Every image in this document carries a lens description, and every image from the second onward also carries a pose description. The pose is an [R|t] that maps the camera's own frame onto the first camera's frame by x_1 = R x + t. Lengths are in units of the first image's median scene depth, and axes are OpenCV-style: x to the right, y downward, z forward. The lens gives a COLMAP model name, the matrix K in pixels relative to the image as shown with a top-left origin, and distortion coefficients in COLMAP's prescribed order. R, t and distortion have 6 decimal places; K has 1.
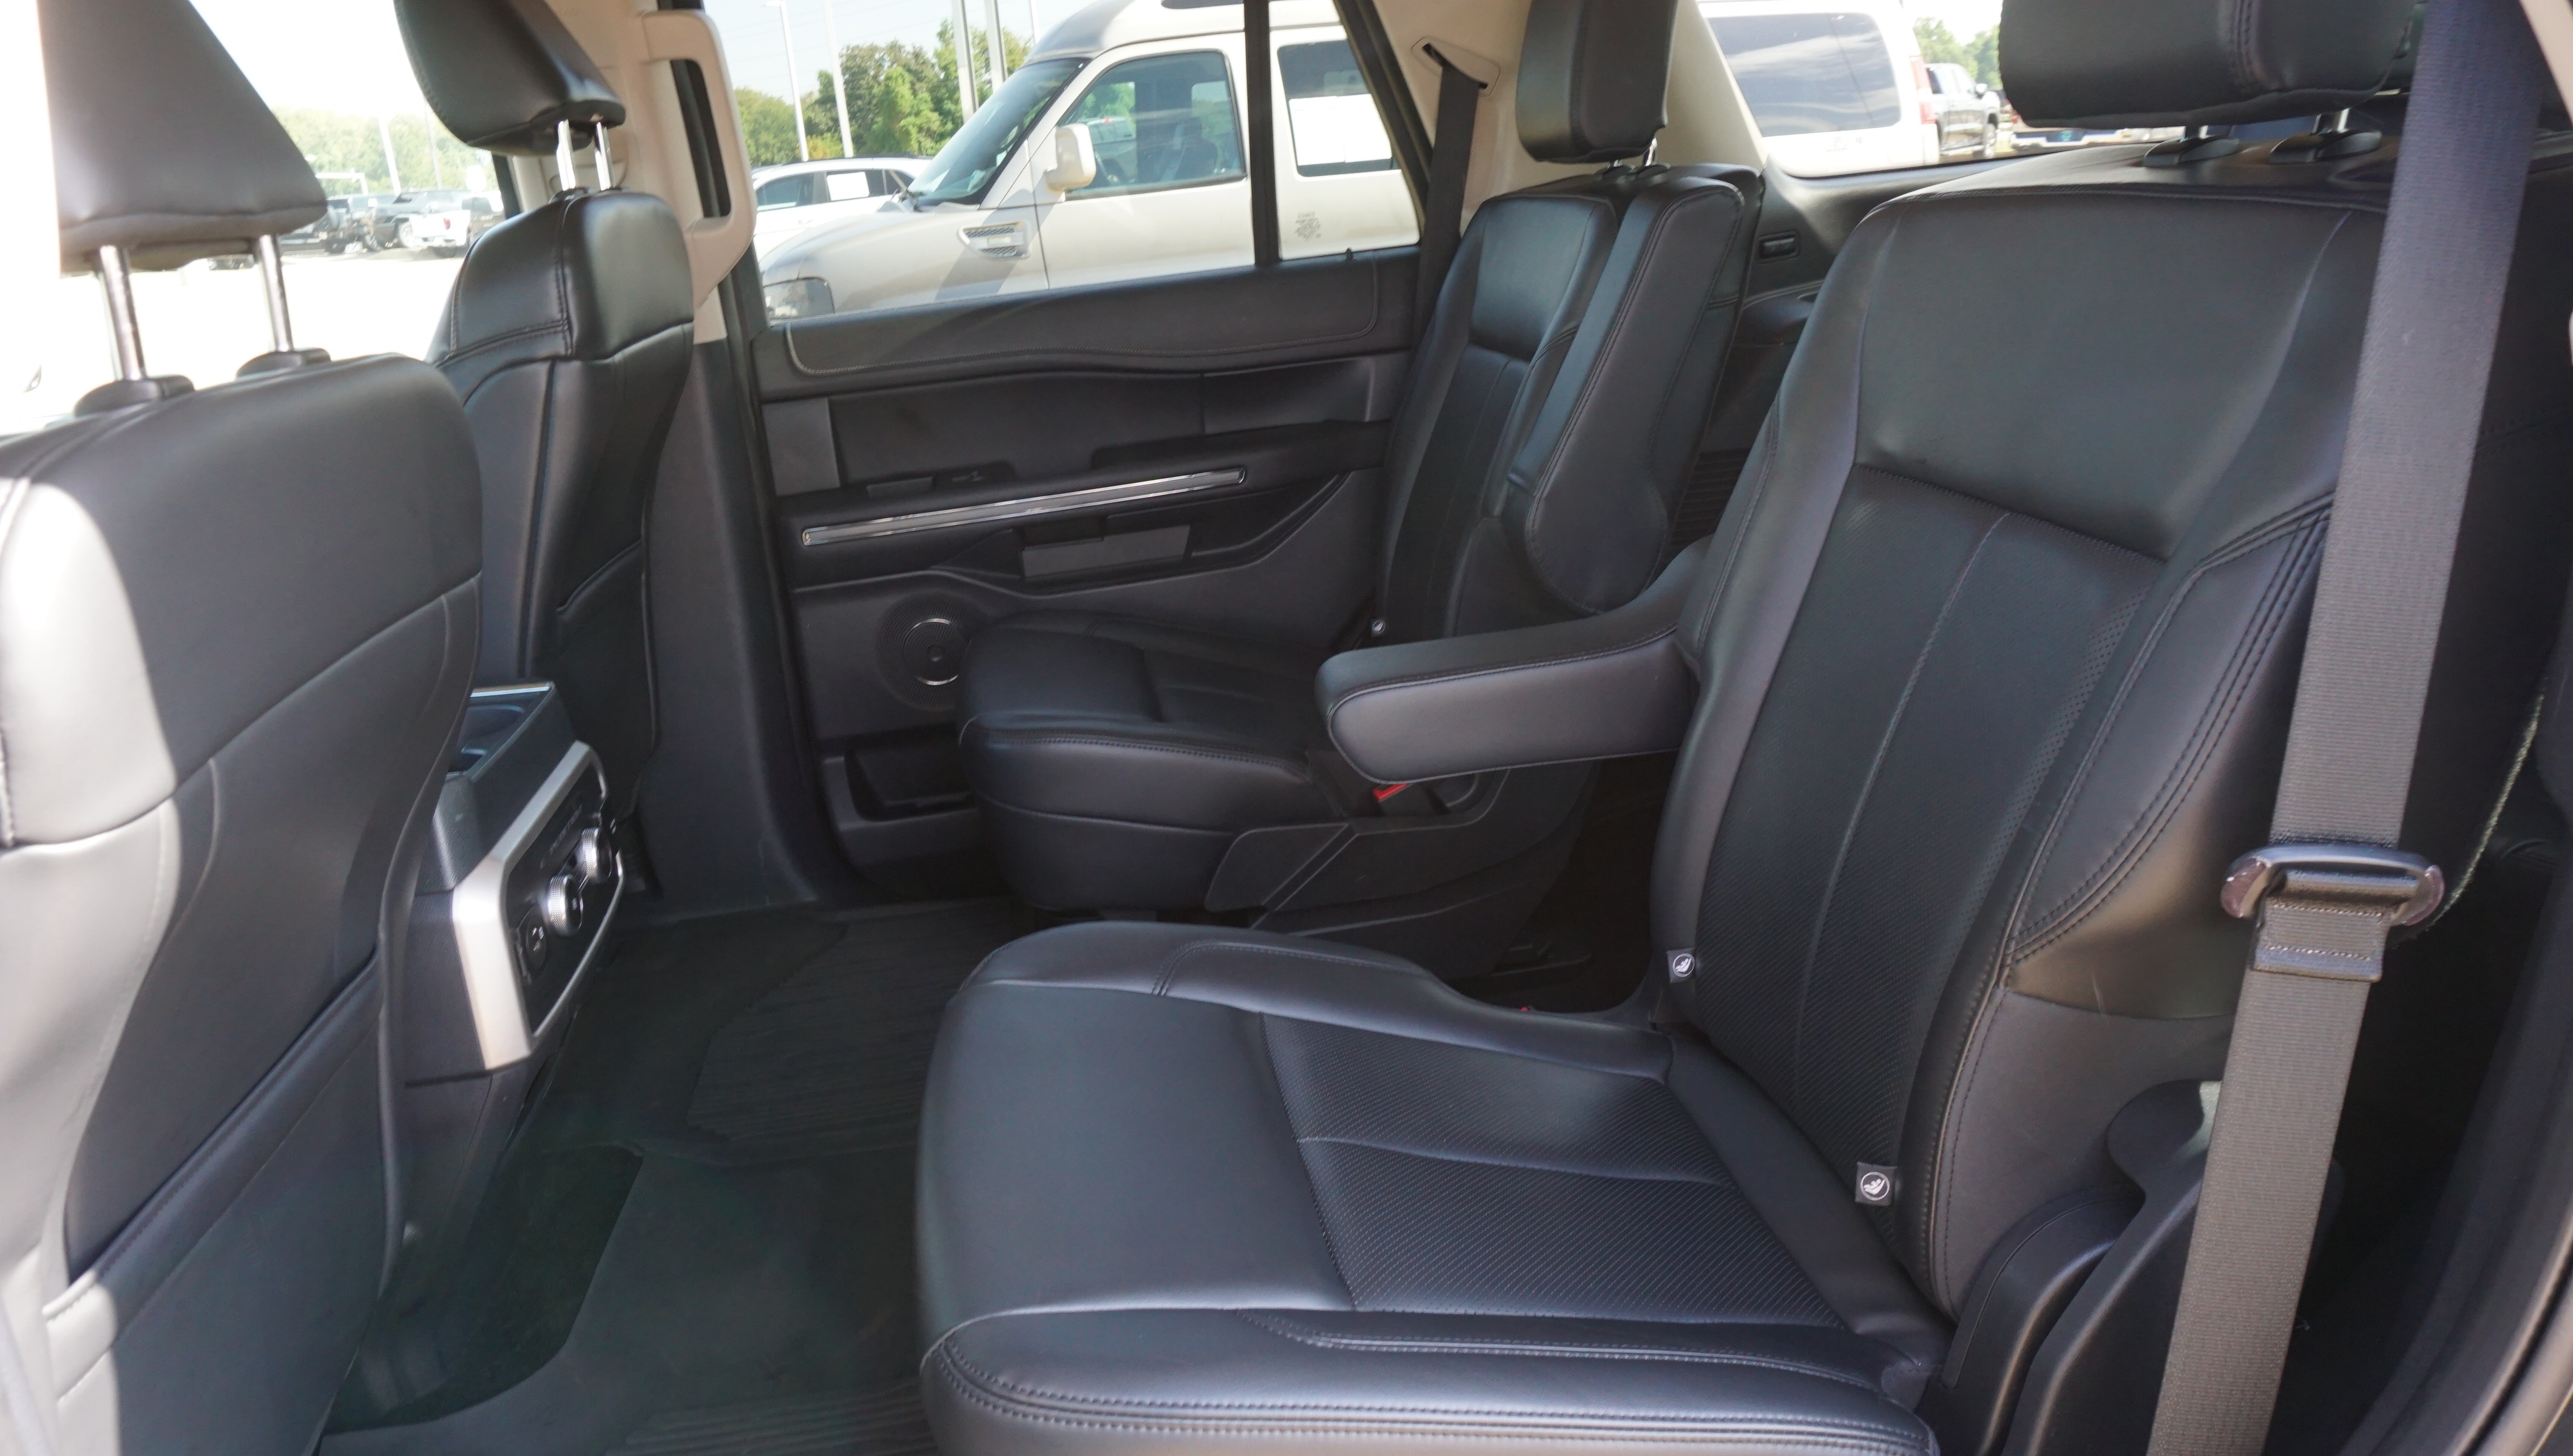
lens RADIAL K [[1721.8, 0, 1272.9], [0, 1721.8, 723.9], [0, 0, 1]] dist [-0.039874, 0.032663]
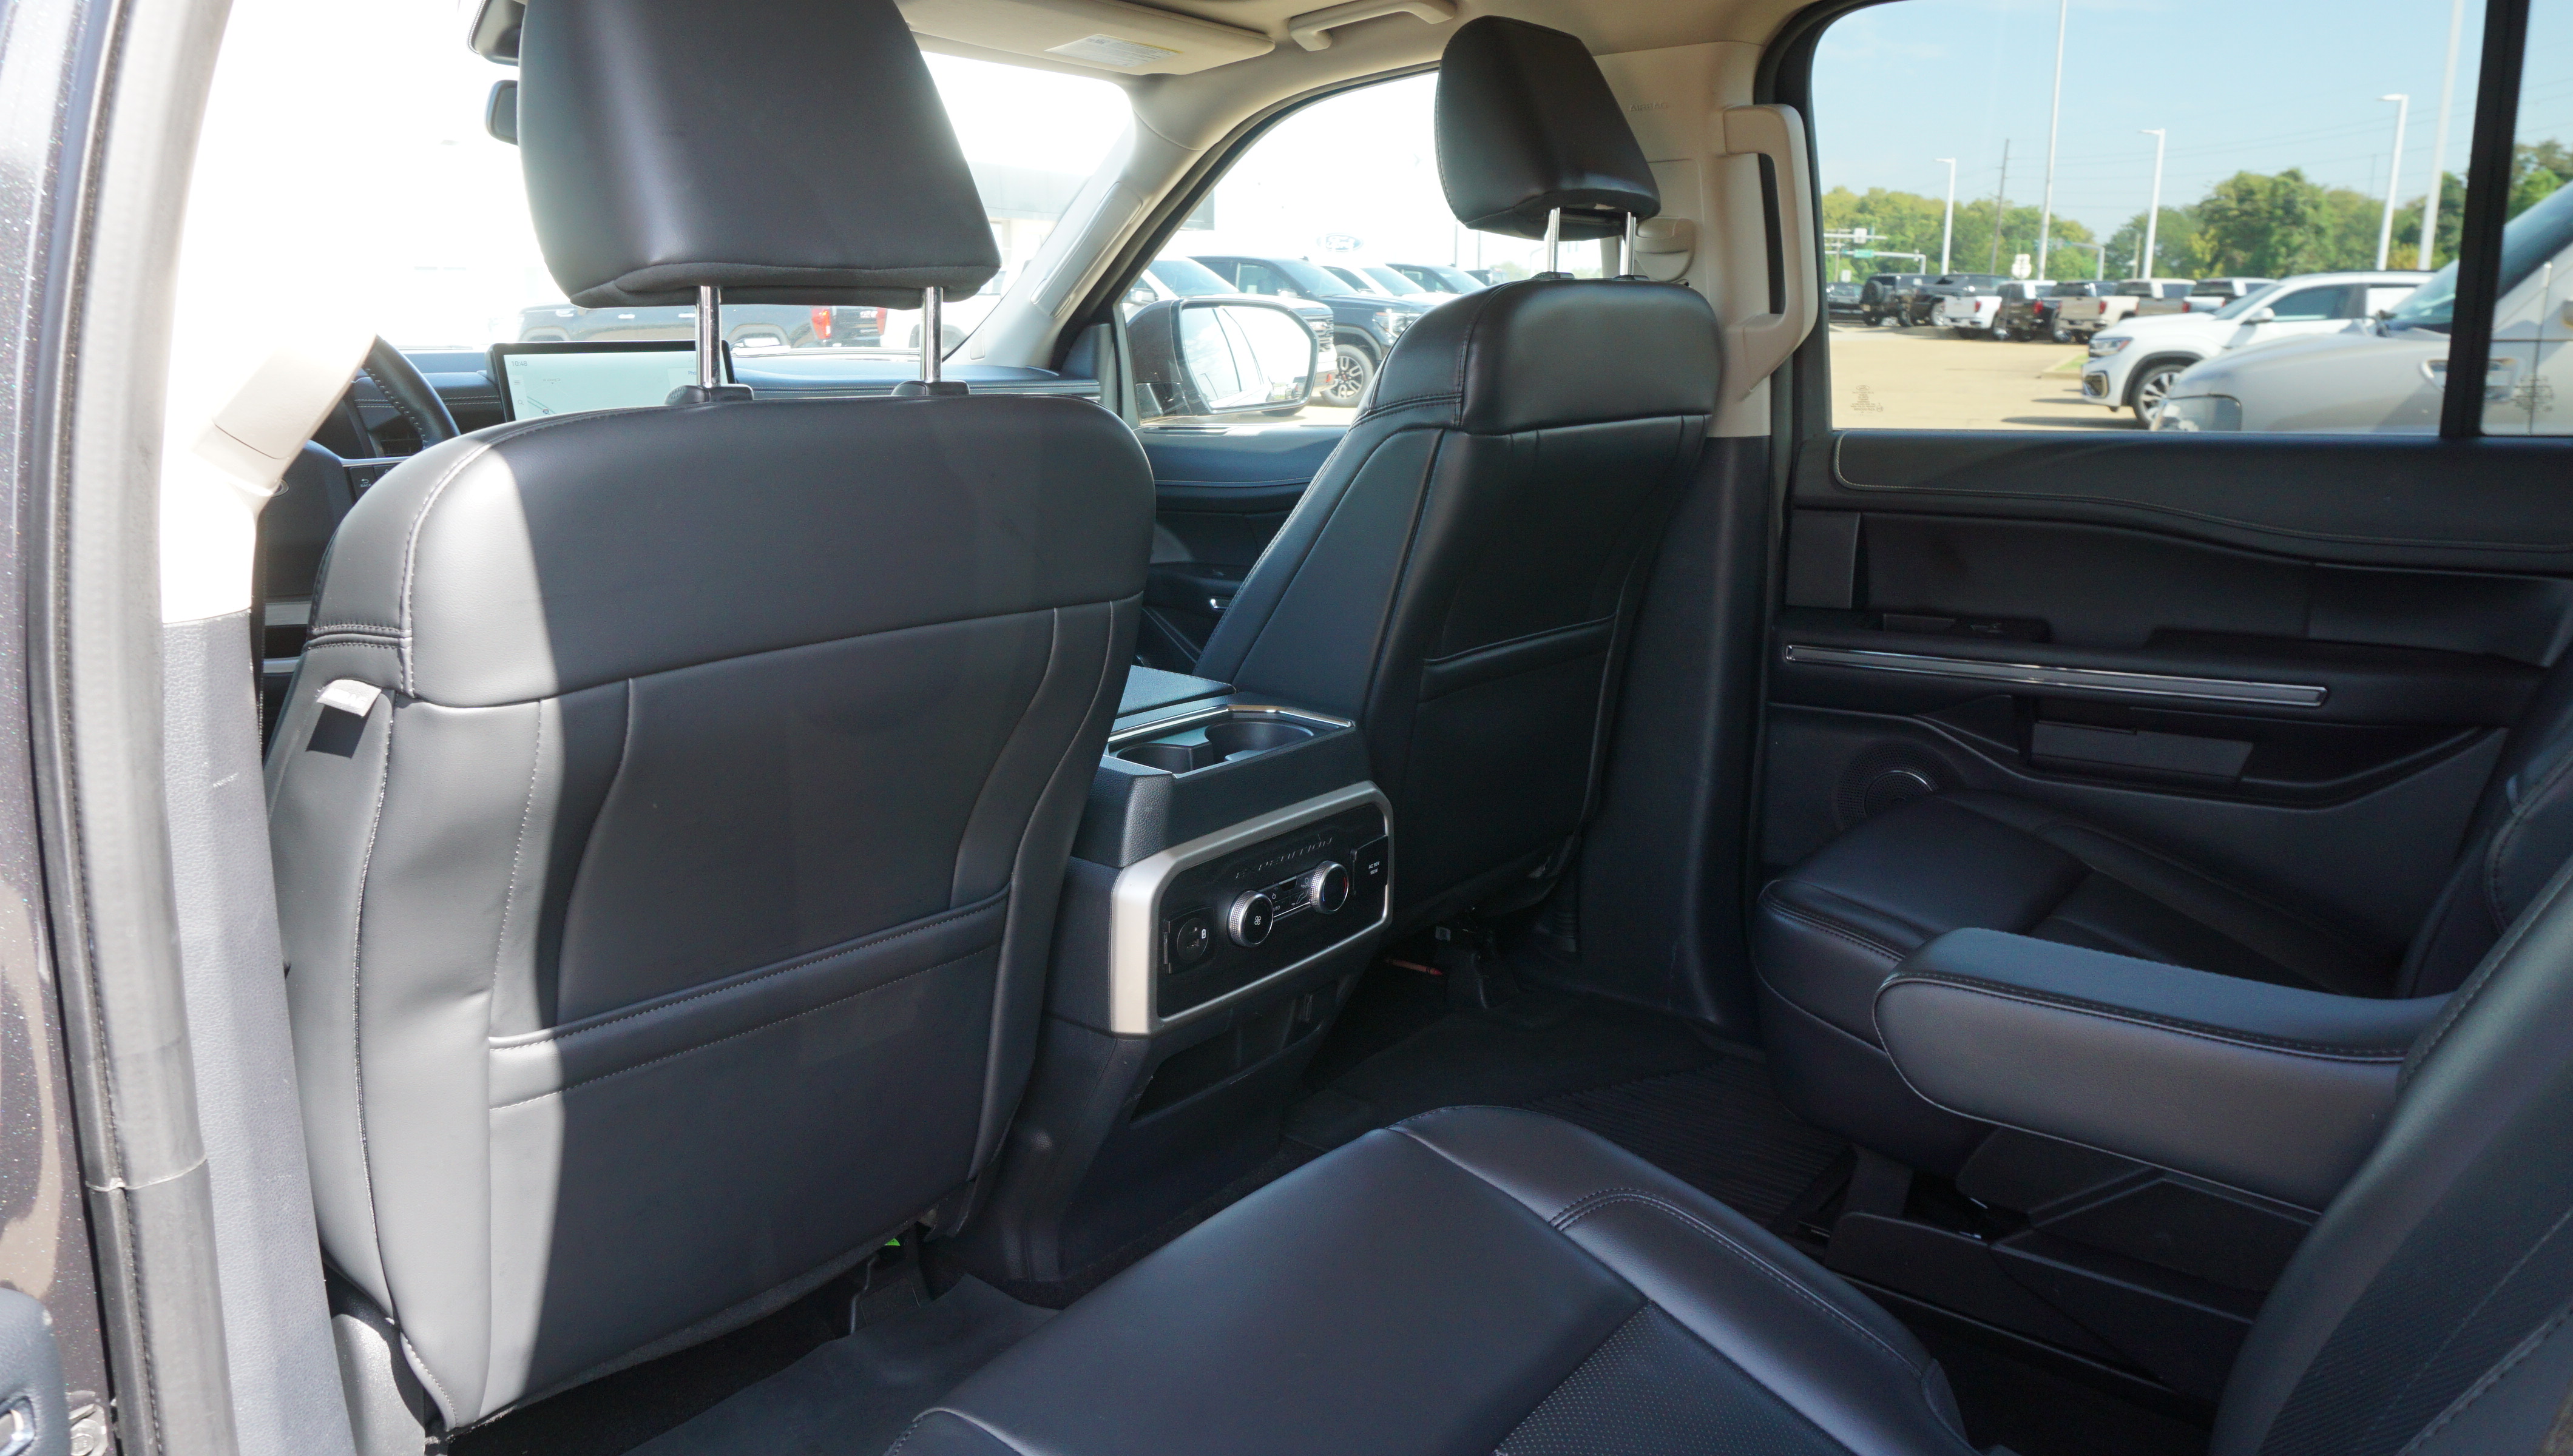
lens RADIAL K [[1721.8, 0, 1268.0], [0, 1721.8, 721.8], [0, 0, 1]] dist [-0.039874, 0.032663]
pose [[0.681419, 0.242068, -0.690704, 0.312322], [-0.275802, 0.959079, 0.064030, -0.085066], [0.677939, 0.146867, 0.720298, 0.207204]]
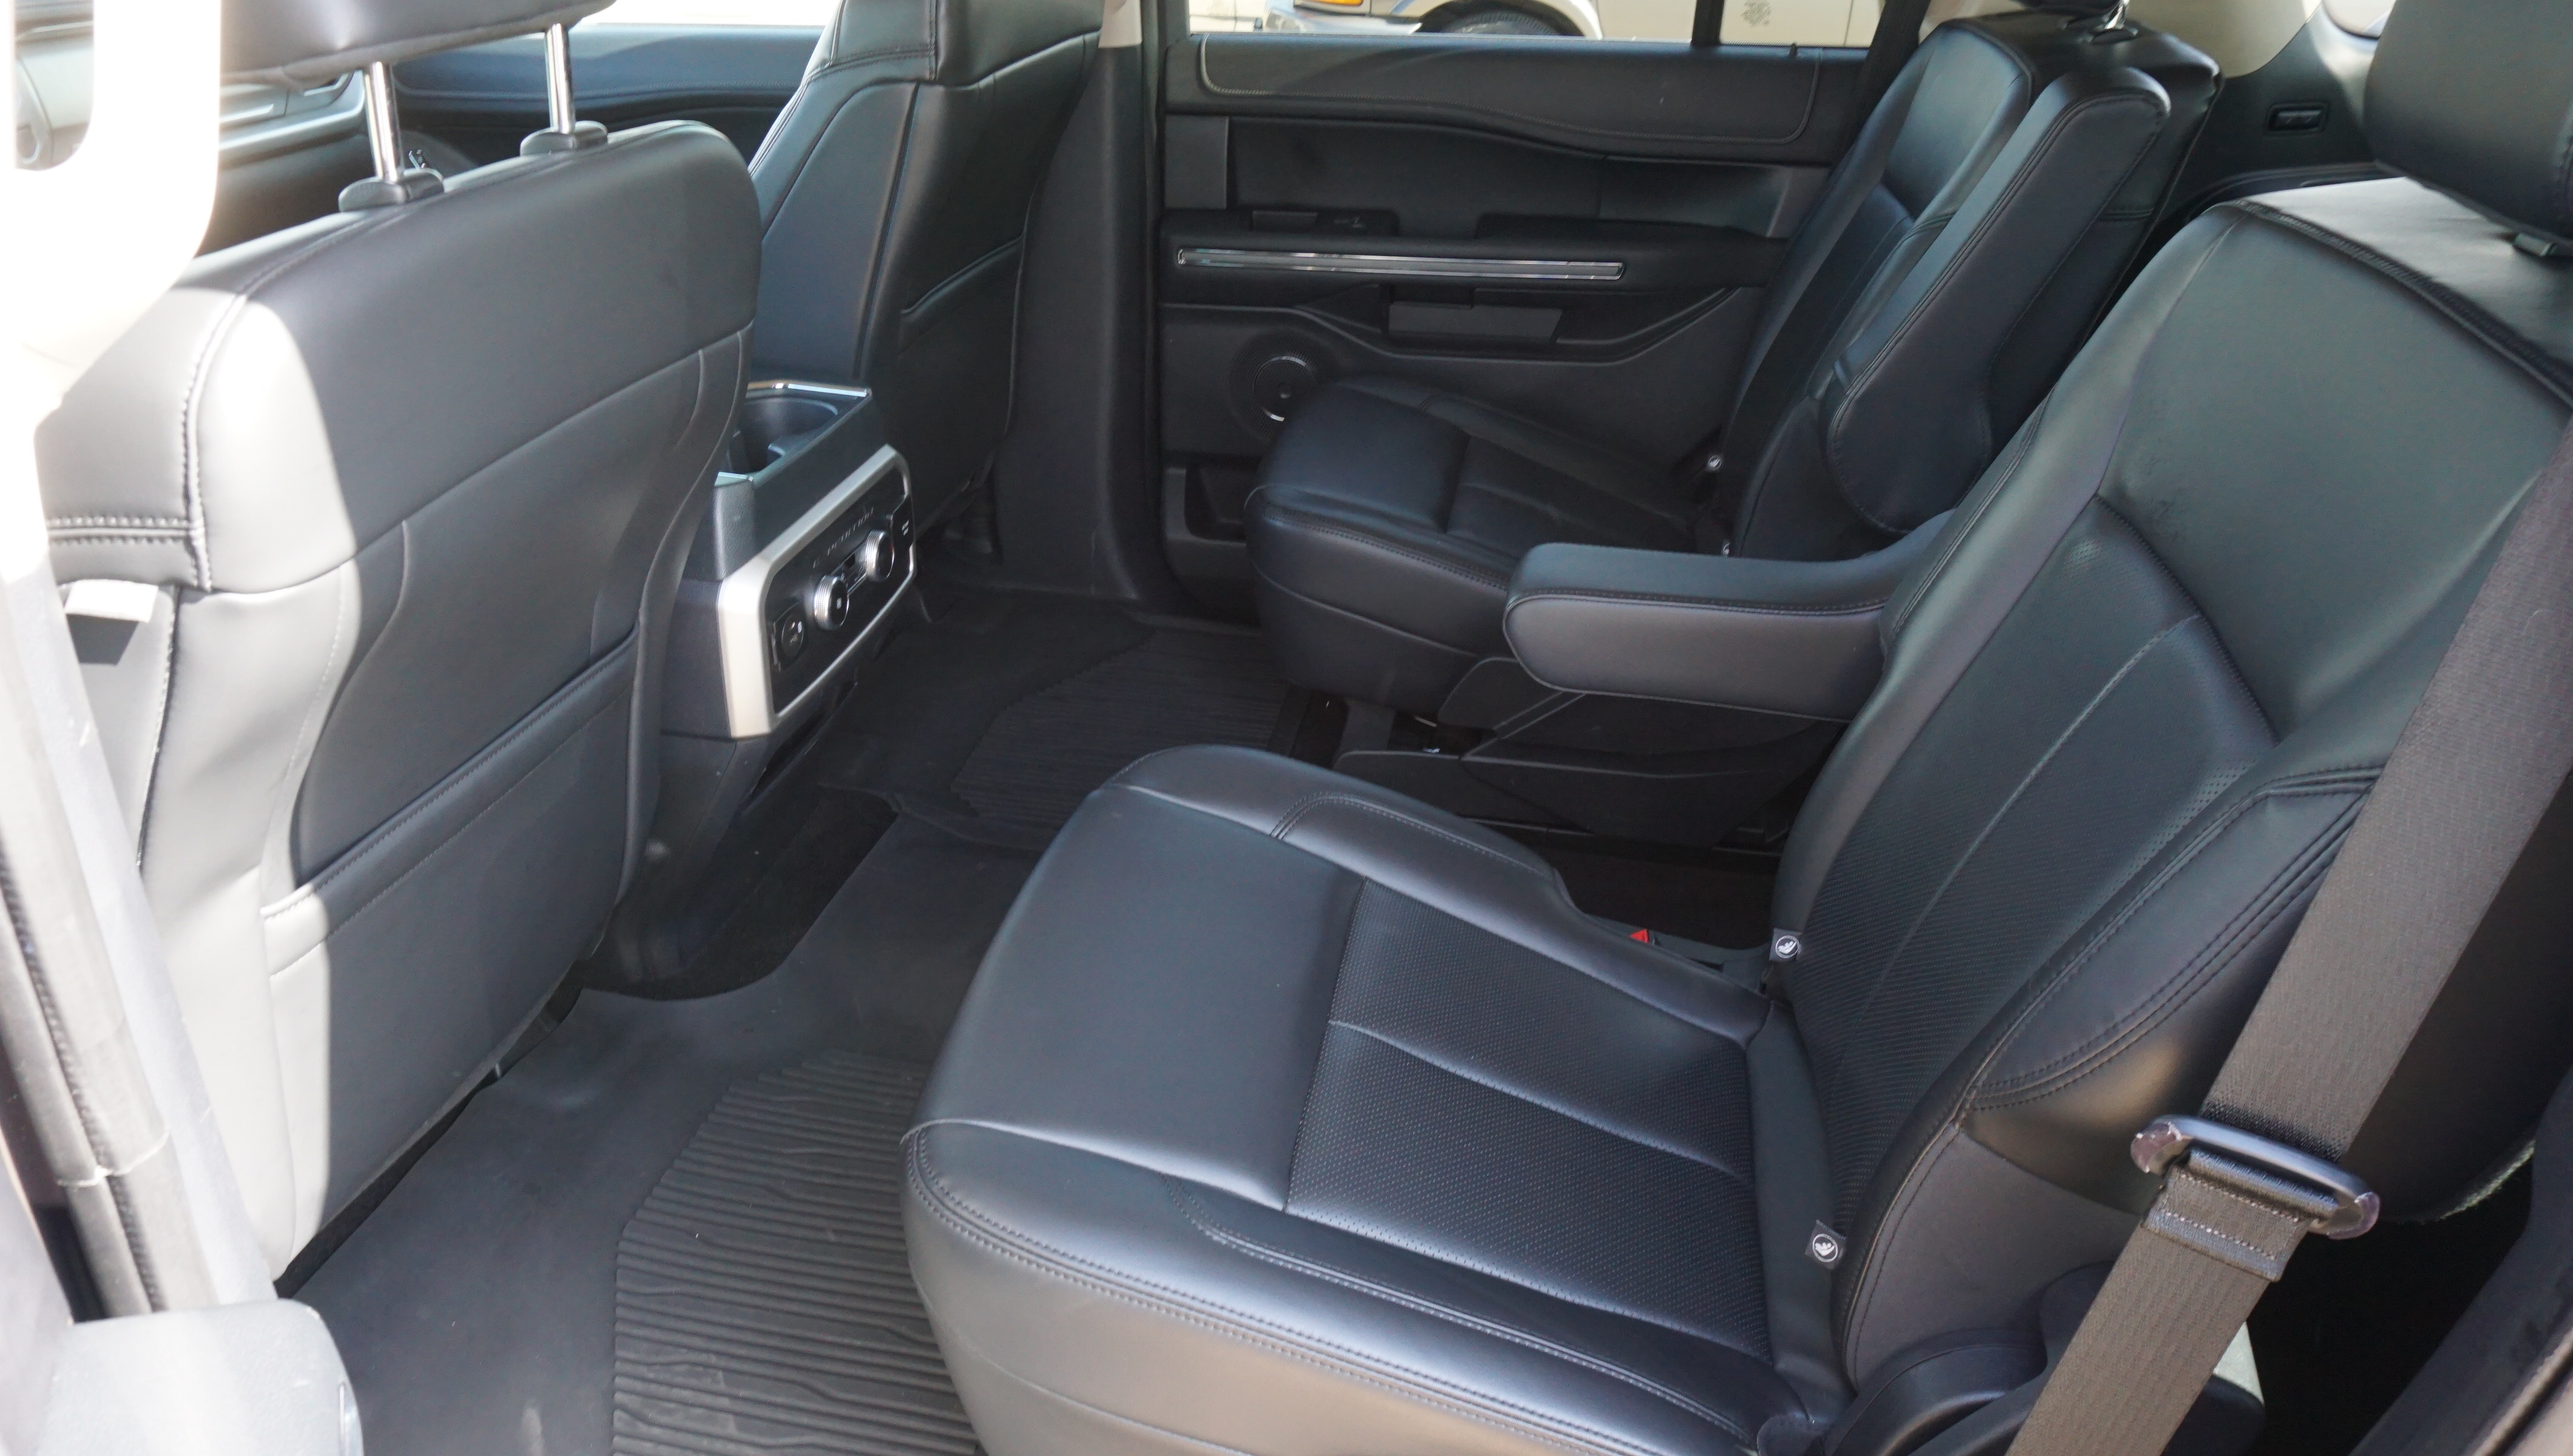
lens RADIAL K [[1721.8, 0, 1264.2], [0, 1721.8, 716.0], [0, 0, 1]] dist [-0.039874, 0.032663]
pose [[0.940202, 0.244350, -0.237305, 0.134730], [-0.196086, 0.957947, 0.209495, -0.112494], [0.278516, -0.150435, 0.948577, 0.006535]]
